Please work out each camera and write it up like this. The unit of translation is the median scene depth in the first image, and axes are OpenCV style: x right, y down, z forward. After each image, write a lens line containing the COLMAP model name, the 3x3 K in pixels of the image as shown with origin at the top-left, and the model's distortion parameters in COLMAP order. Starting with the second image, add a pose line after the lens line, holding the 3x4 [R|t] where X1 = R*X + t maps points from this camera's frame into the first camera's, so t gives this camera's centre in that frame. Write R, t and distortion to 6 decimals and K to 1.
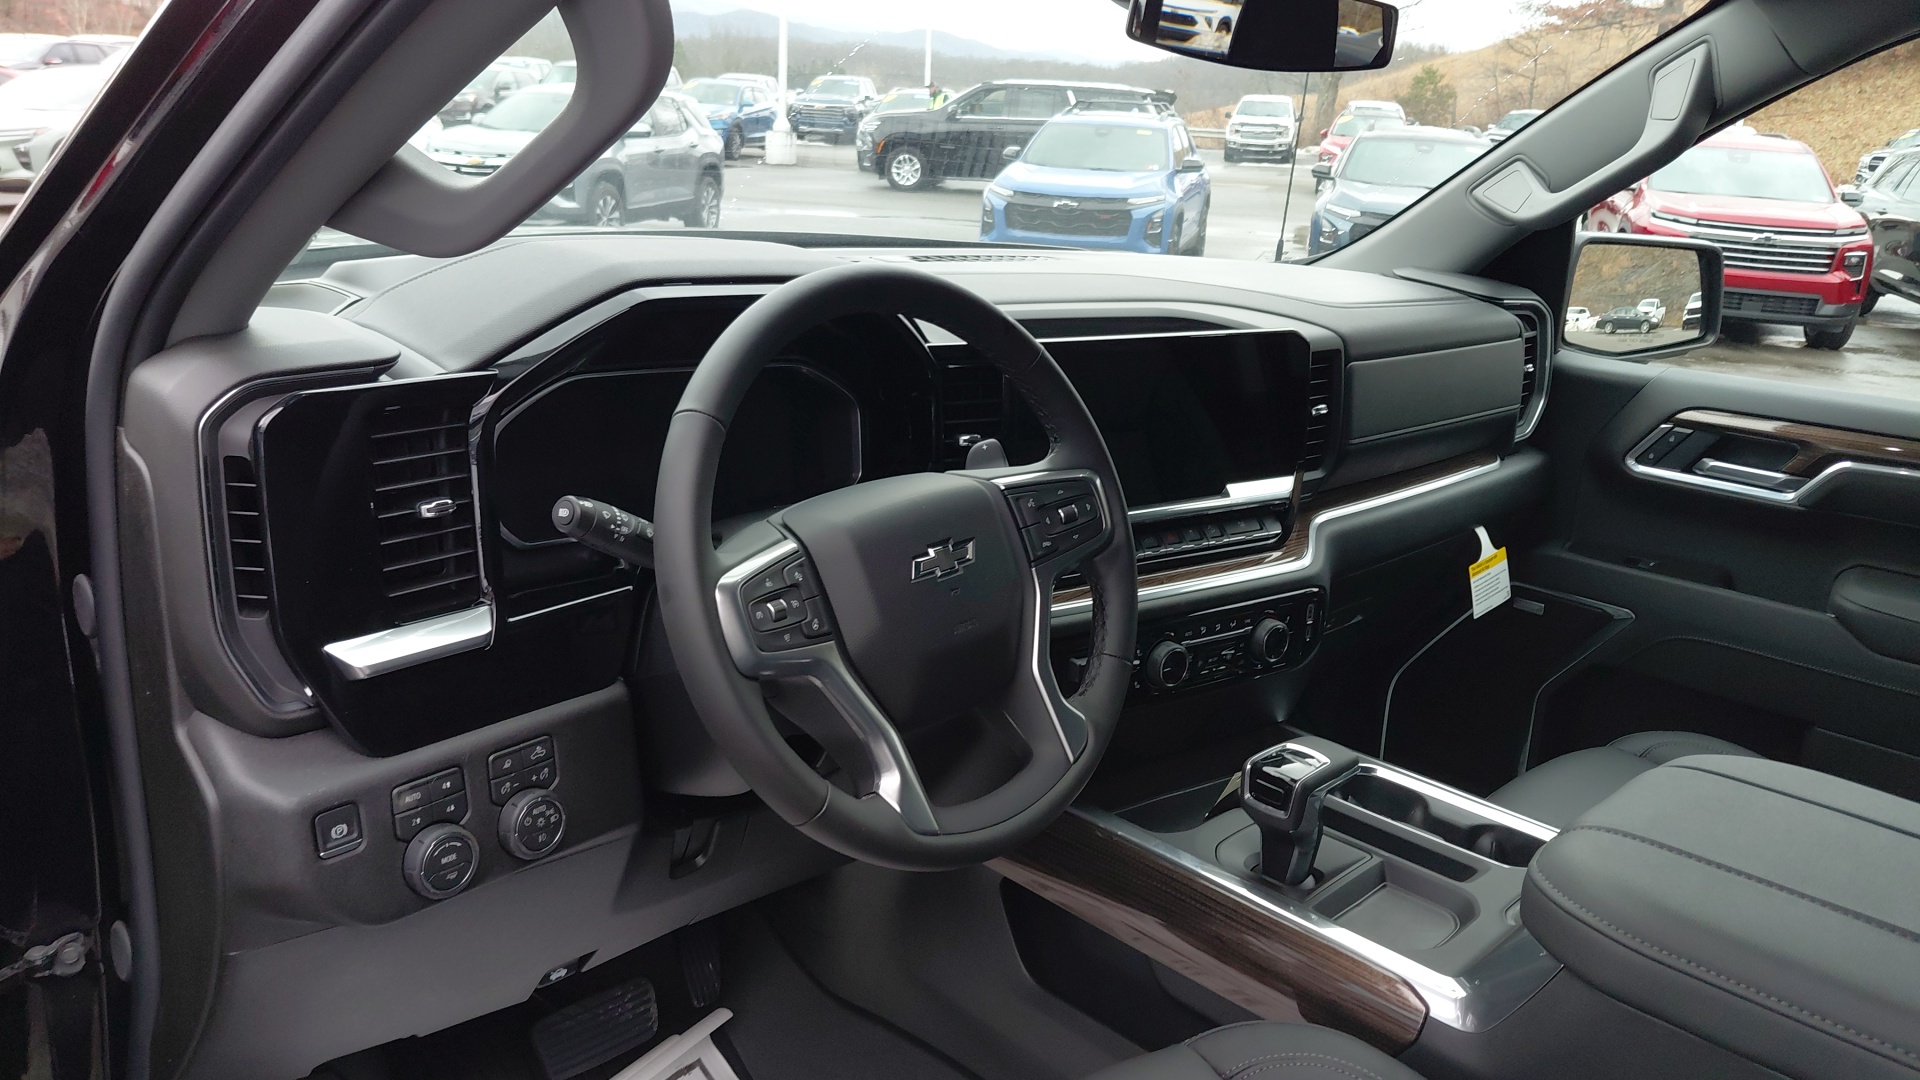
lens RADIAL K [[1500.1, 0, 960.0], [0, 1500.1, 540.0], [0, 0, 1]] dist [-0.040875, 0.008549]
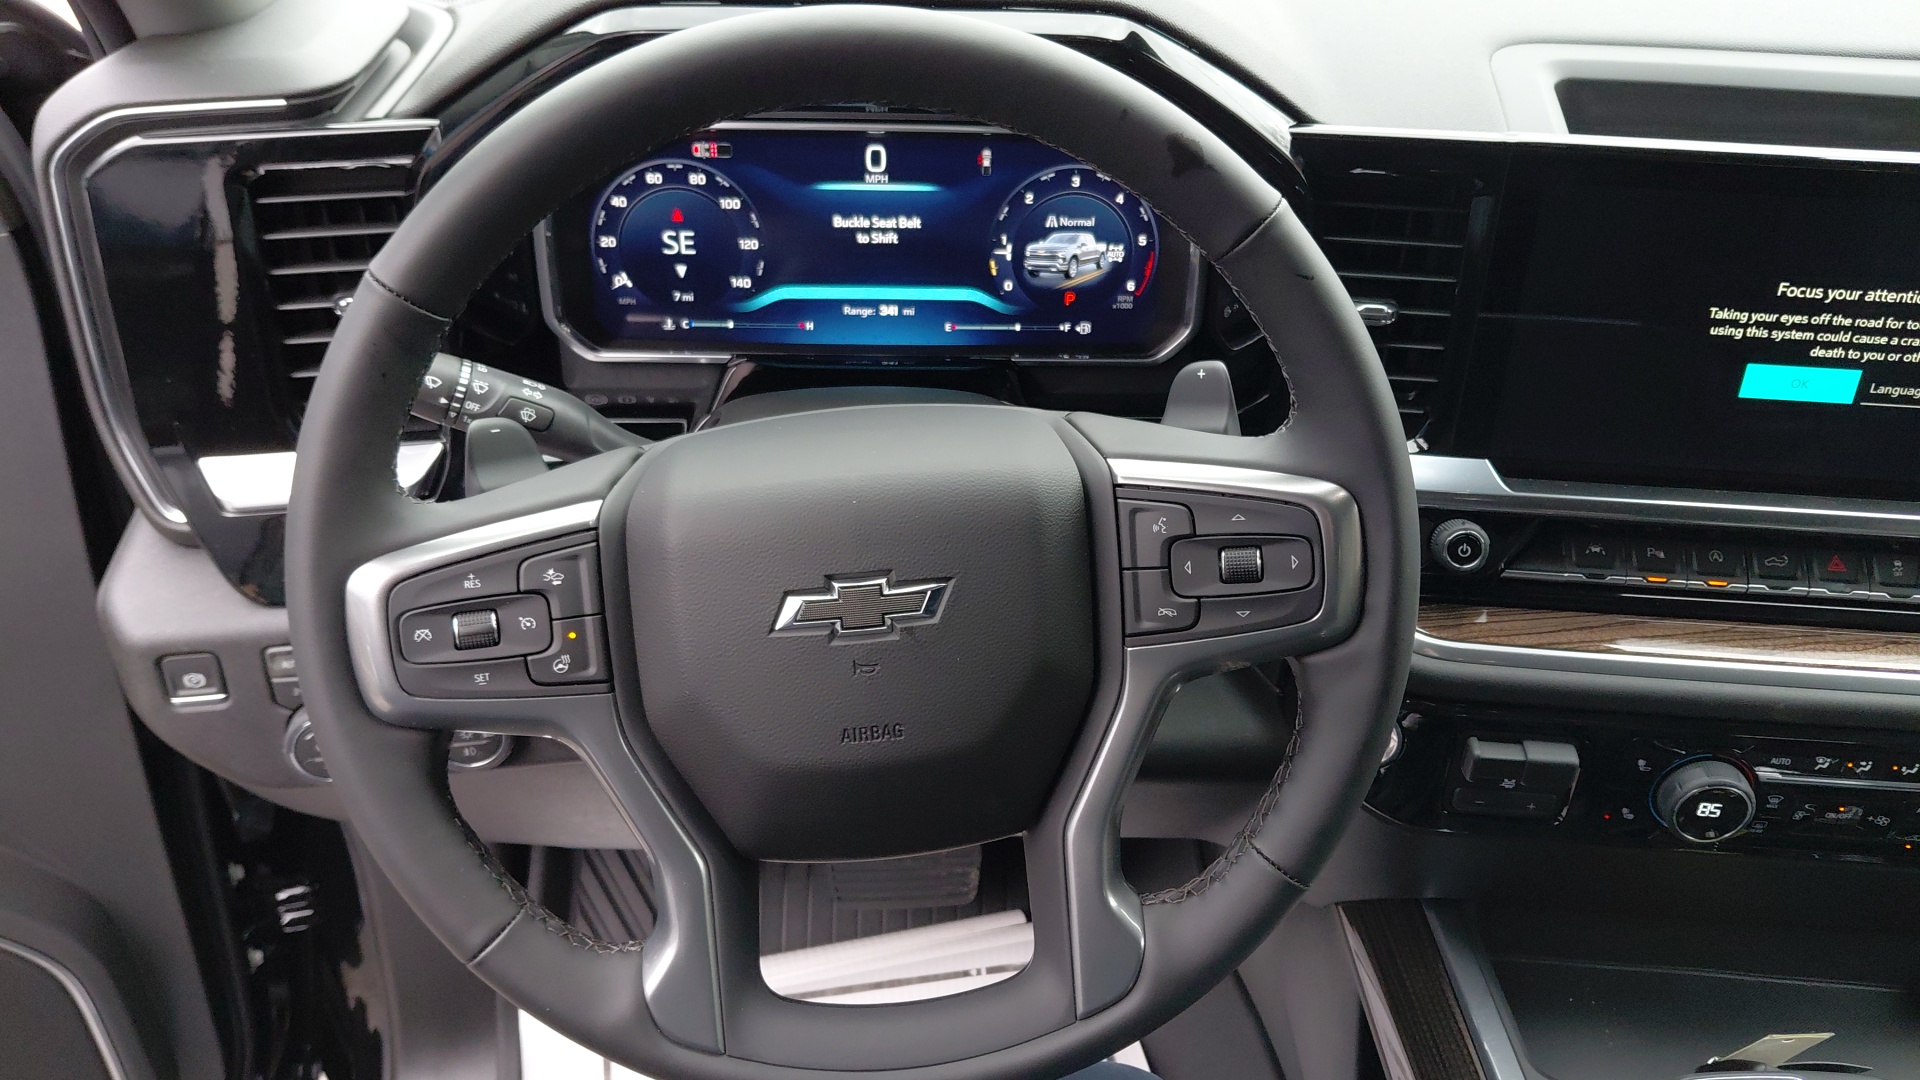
lens RADIAL K [[1442.8, 0, 960.0], [0, 1442.8, 540.0], [0, 0, 1]] dist [0.050436, -0.053729]
pose [[0.729635, 0.323502, -0.602477, 0.334610], [-0.150729, 0.935438, 0.319744, -0.189115], [0.667018, -0.142485, 0.731290, 0.686043]]
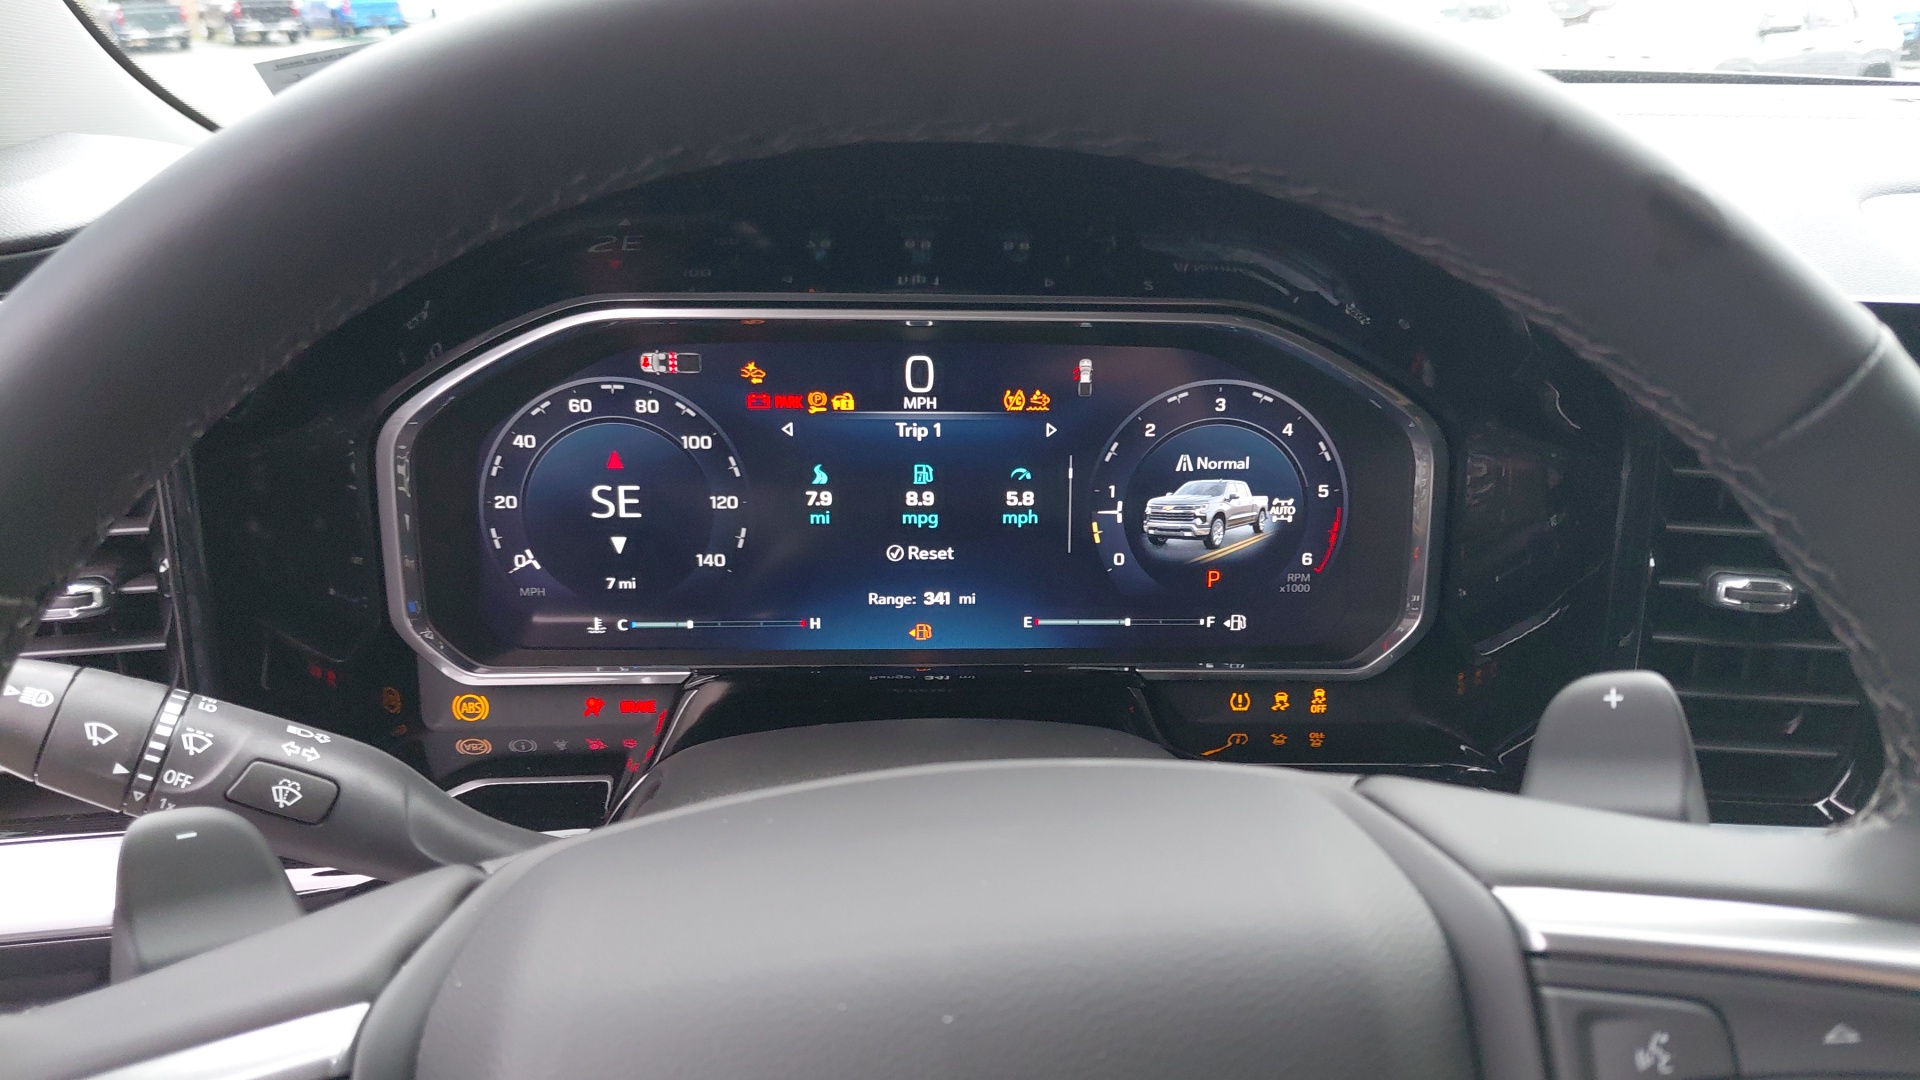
lens RADIAL K [[1402.8, 0, 960.0], [0, 1402.8, 540.0], [0, 0, 1]] dist [0.161100, -0.202480]
pose [[0.744686, 0.177550, -0.643366, 0.107236], [-0.142392, 0.984037, 0.106749, -0.121294], [0.652049, 0.012116, 0.758080, 0.887076]]
